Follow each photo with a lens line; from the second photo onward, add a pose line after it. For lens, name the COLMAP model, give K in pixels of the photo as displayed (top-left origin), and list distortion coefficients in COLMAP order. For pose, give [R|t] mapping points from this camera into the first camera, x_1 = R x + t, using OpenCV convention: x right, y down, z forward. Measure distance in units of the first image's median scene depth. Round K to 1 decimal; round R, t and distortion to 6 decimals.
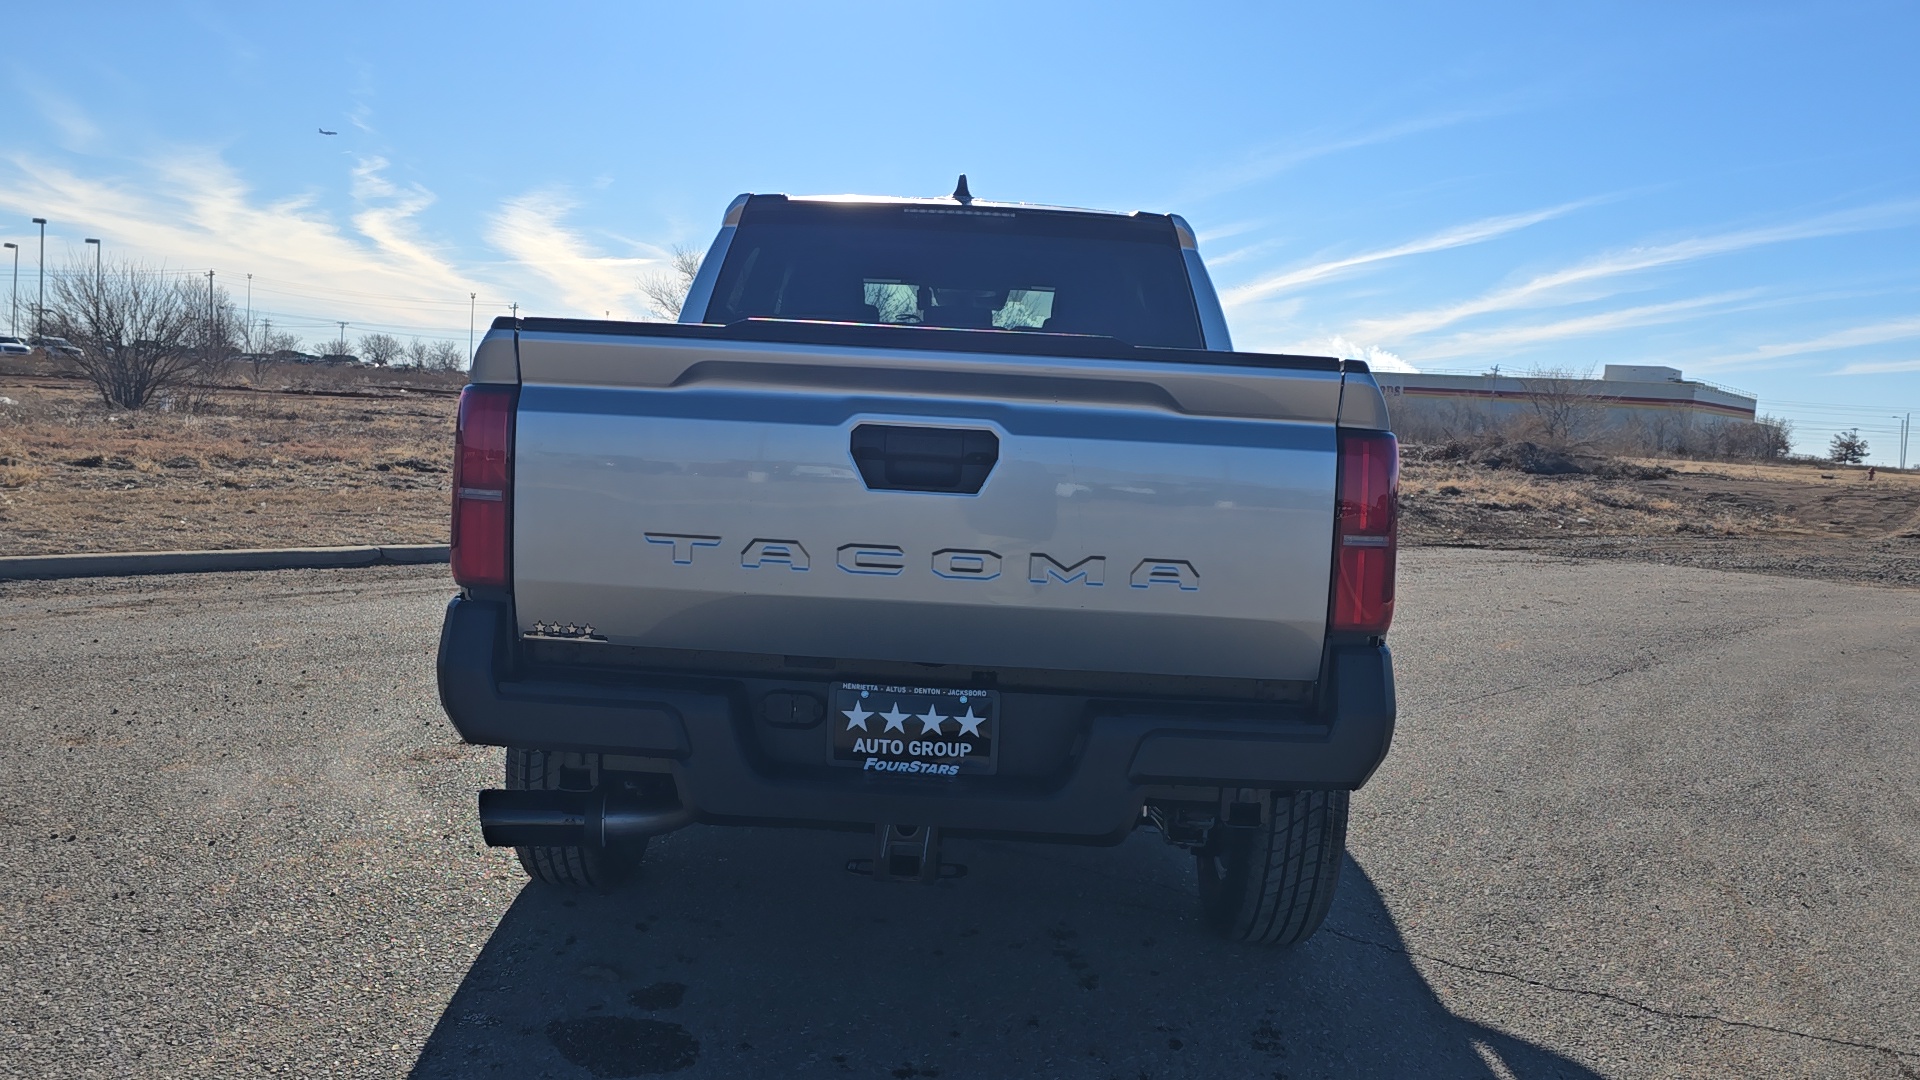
lens RADIAL K [[1607.6, 0, 1094.4], [0, 1607.6, 592.6], [0, 0, 1]] dist [-0.004100, 0.001940]
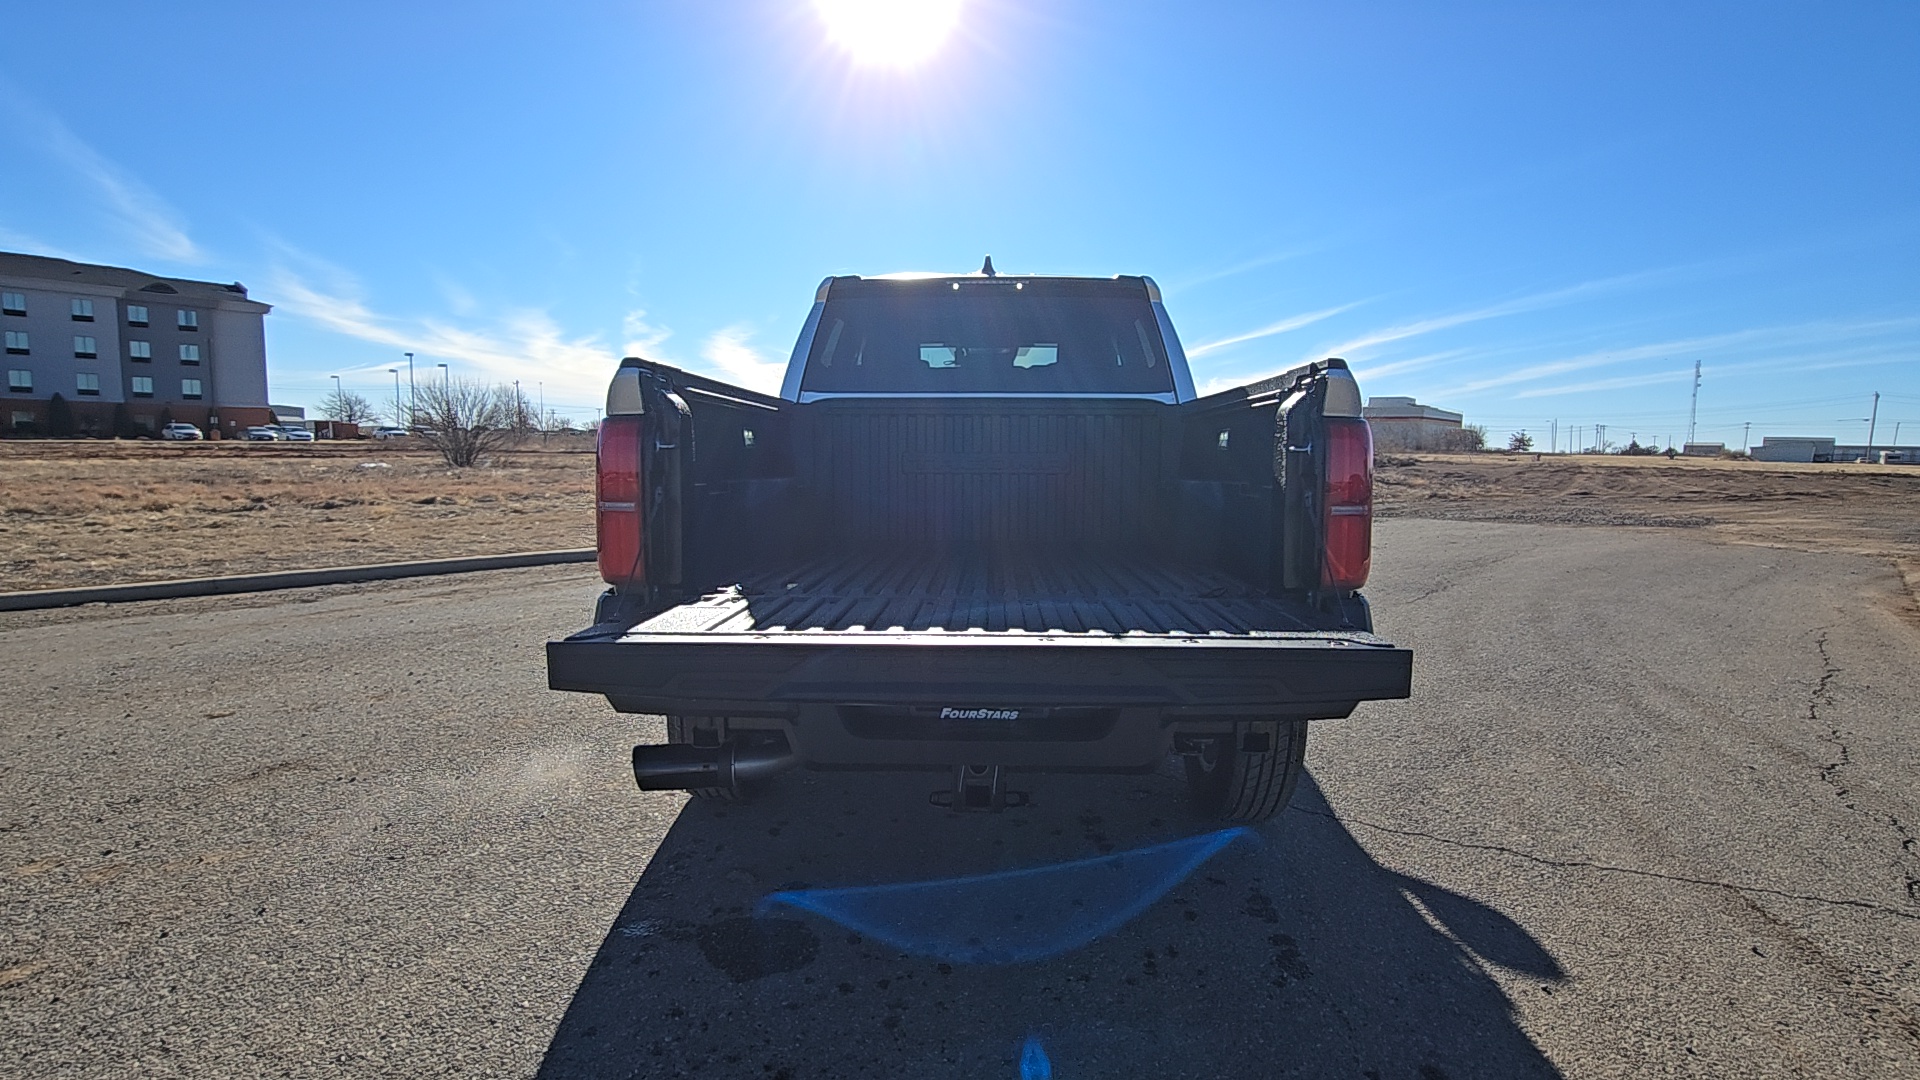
lens RADIAL K [[966.9, 0, 960.0], [0, 966.9, 540.0], [0, 0, 1]] dist [-0.000907, -0.001006]
pose [[0.993864, -0.045548, -0.100793, -0.026556], [0.043995, 0.998877, -0.017570, -0.005710], [0.101480, 0.013028, 0.994752, 0.147659]]
